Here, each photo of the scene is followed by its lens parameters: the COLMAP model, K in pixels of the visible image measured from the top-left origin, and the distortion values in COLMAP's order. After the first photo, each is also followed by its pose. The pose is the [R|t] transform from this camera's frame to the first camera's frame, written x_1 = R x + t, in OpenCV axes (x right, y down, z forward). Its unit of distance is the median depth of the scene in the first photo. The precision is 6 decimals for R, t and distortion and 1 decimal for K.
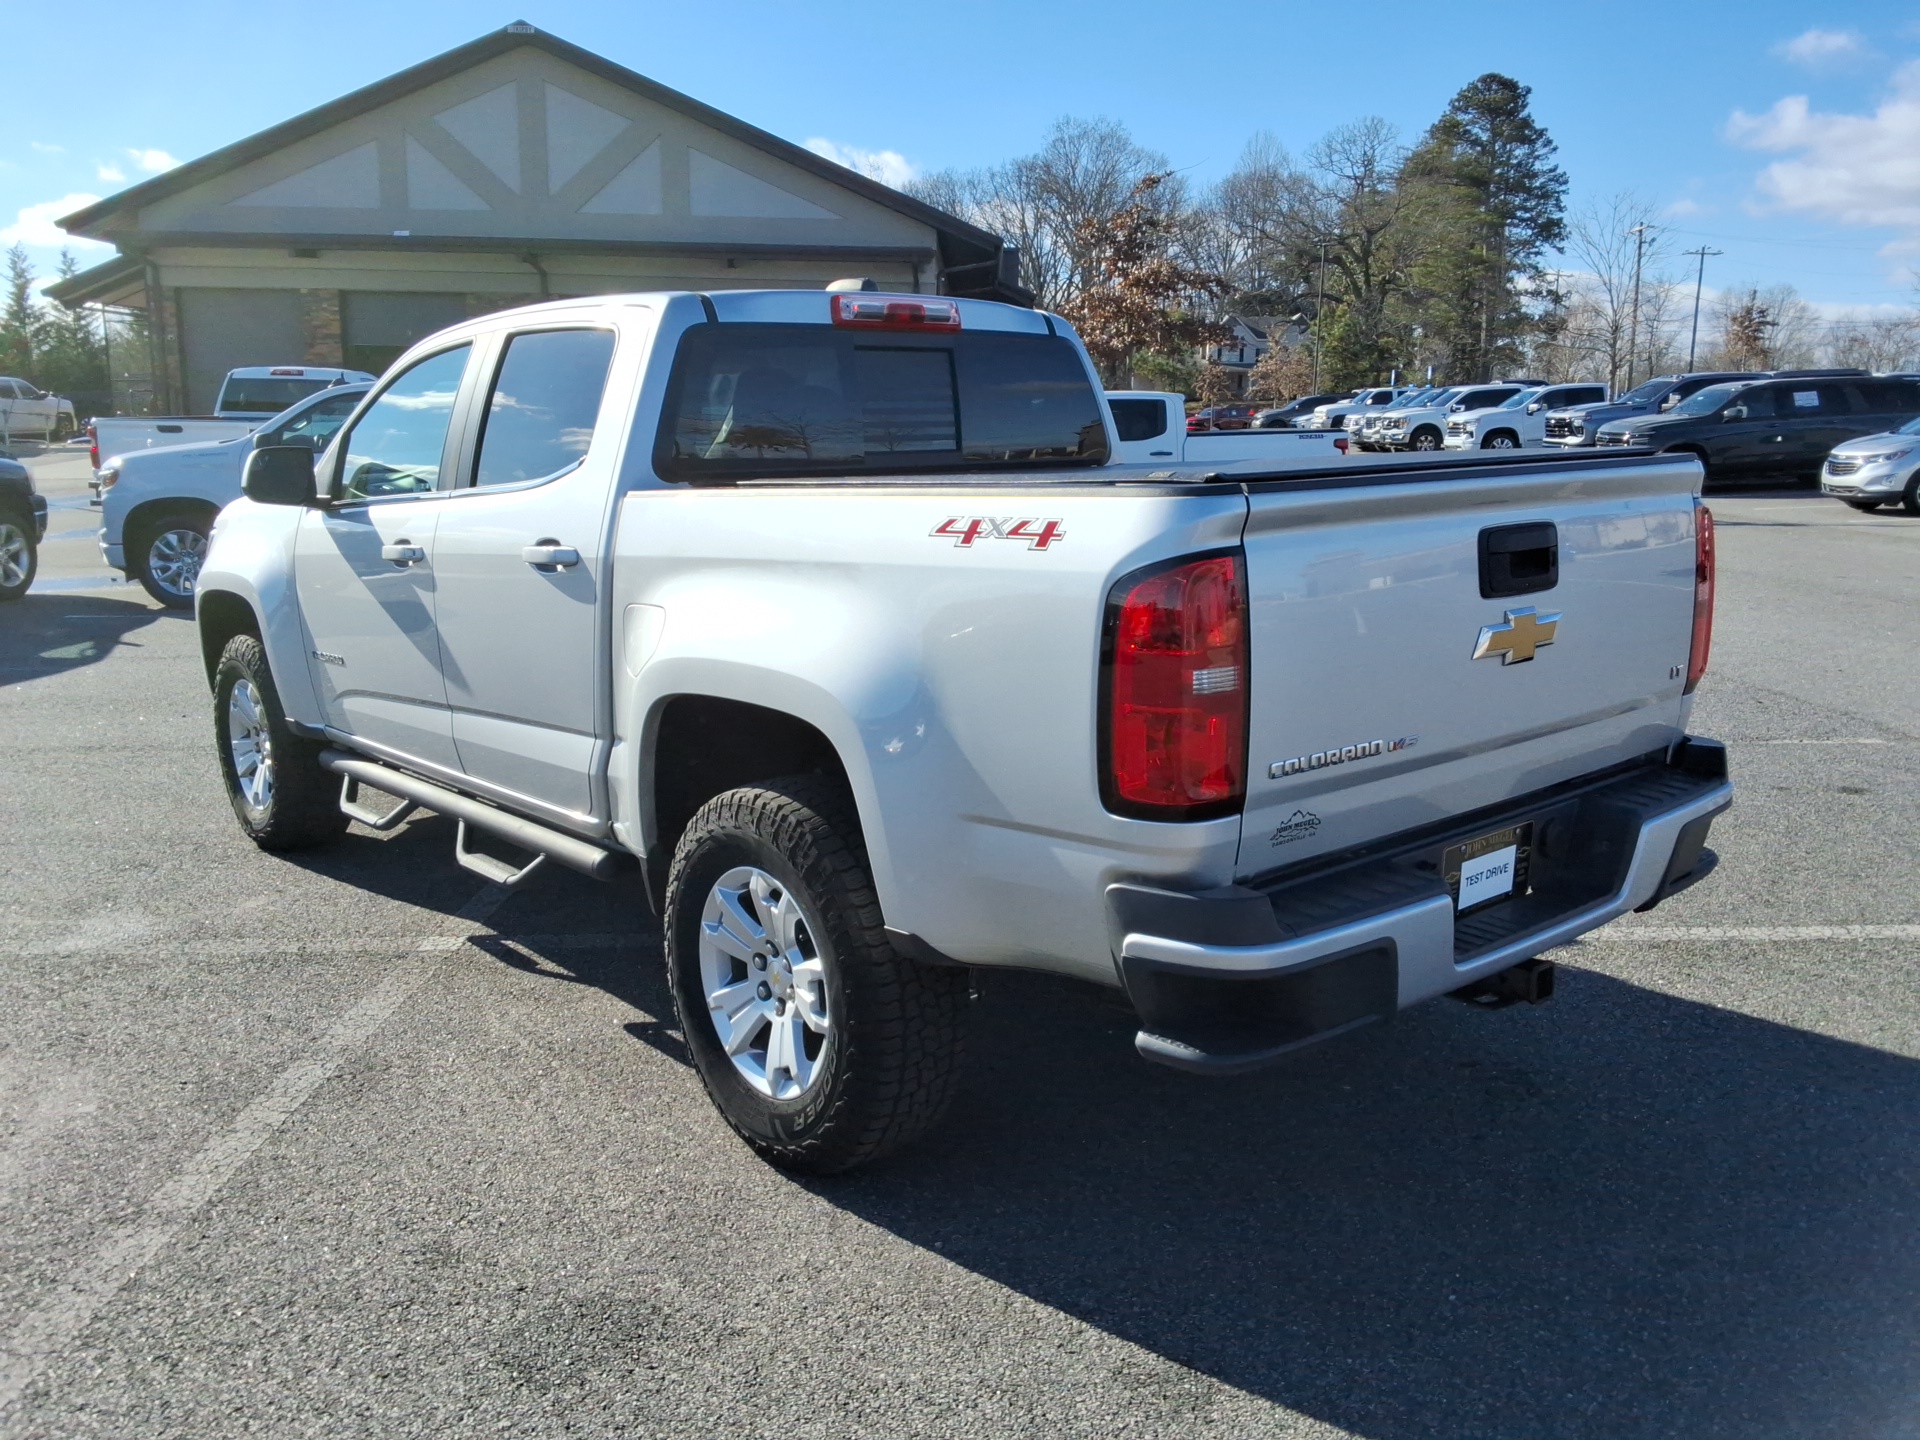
lens RADIAL K [[1527.6, 0, 971.8], [0, 1527.6, 701.2], [0, 0, 1]] dist [0.135451, -0.218829]
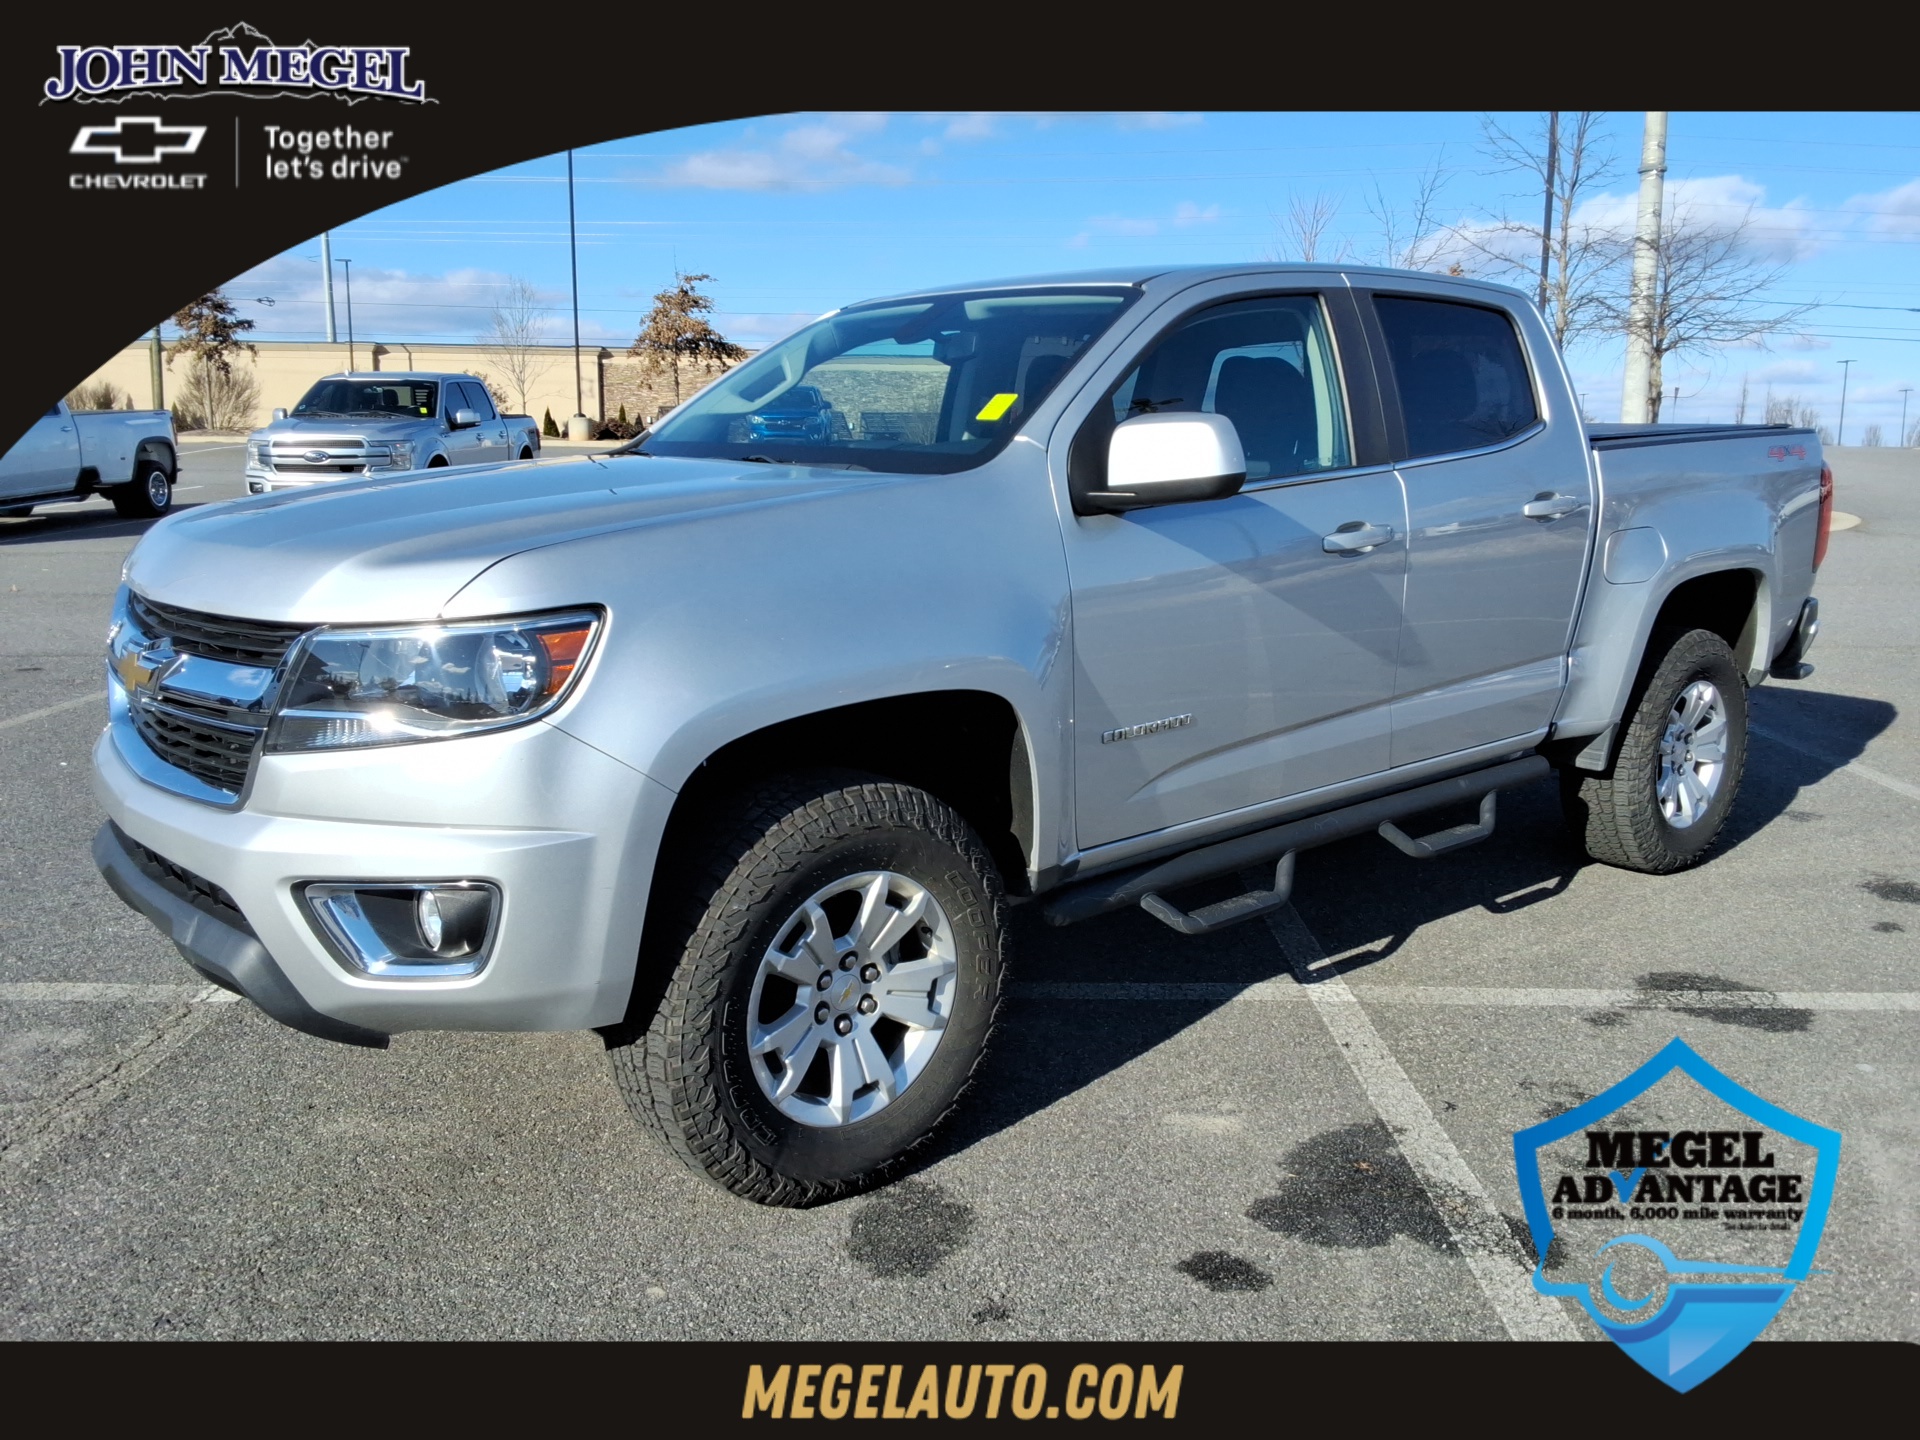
lens RADIAL K [[1527.6, 0, 971.8], [0, 1527.6, 701.2], [0, 0, 1]] dist [0.135451, -0.218829]
pose [[-0.003810, -0.165263, 0.986242, -1.239045], [0.171952, 0.971451, 0.163449, -0.186739], [-0.985098, 0.170209, 0.024716, 1.229671]]
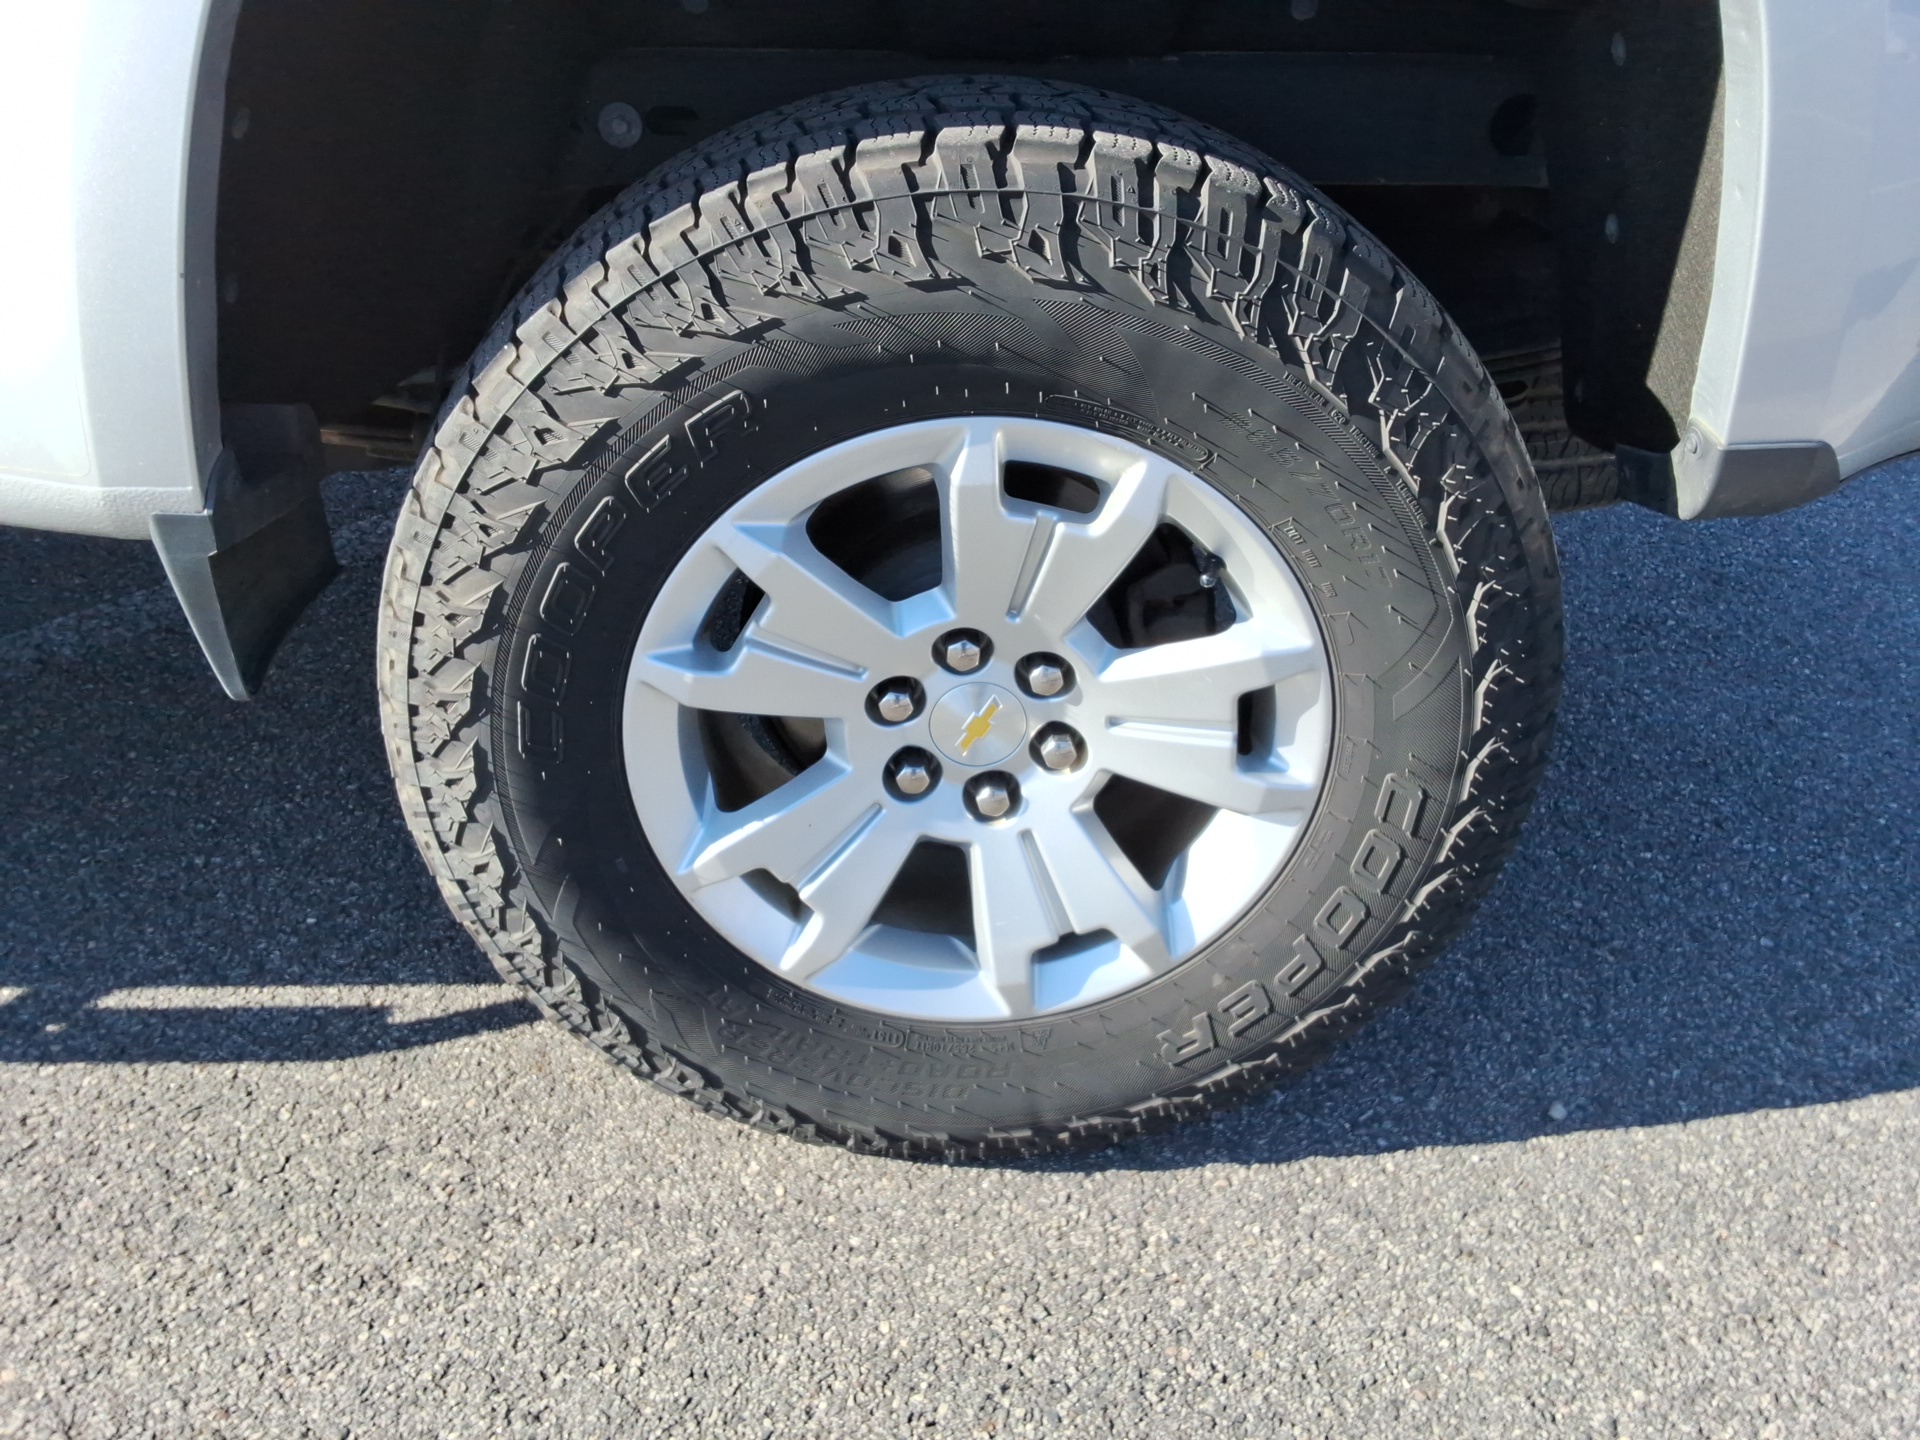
lens RADIAL K [[1527.6, 0, 971.8], [0, 1527.6, 701.2], [0, 0, 1]] dist [0.135451, -0.218829]
pose [[0.628371, -0.359010, 0.690117, -0.267309], [0.098888, 0.916806, 0.386896, 0.032032], [-0.771603, -0.174870, 0.611596, 0.589483]]
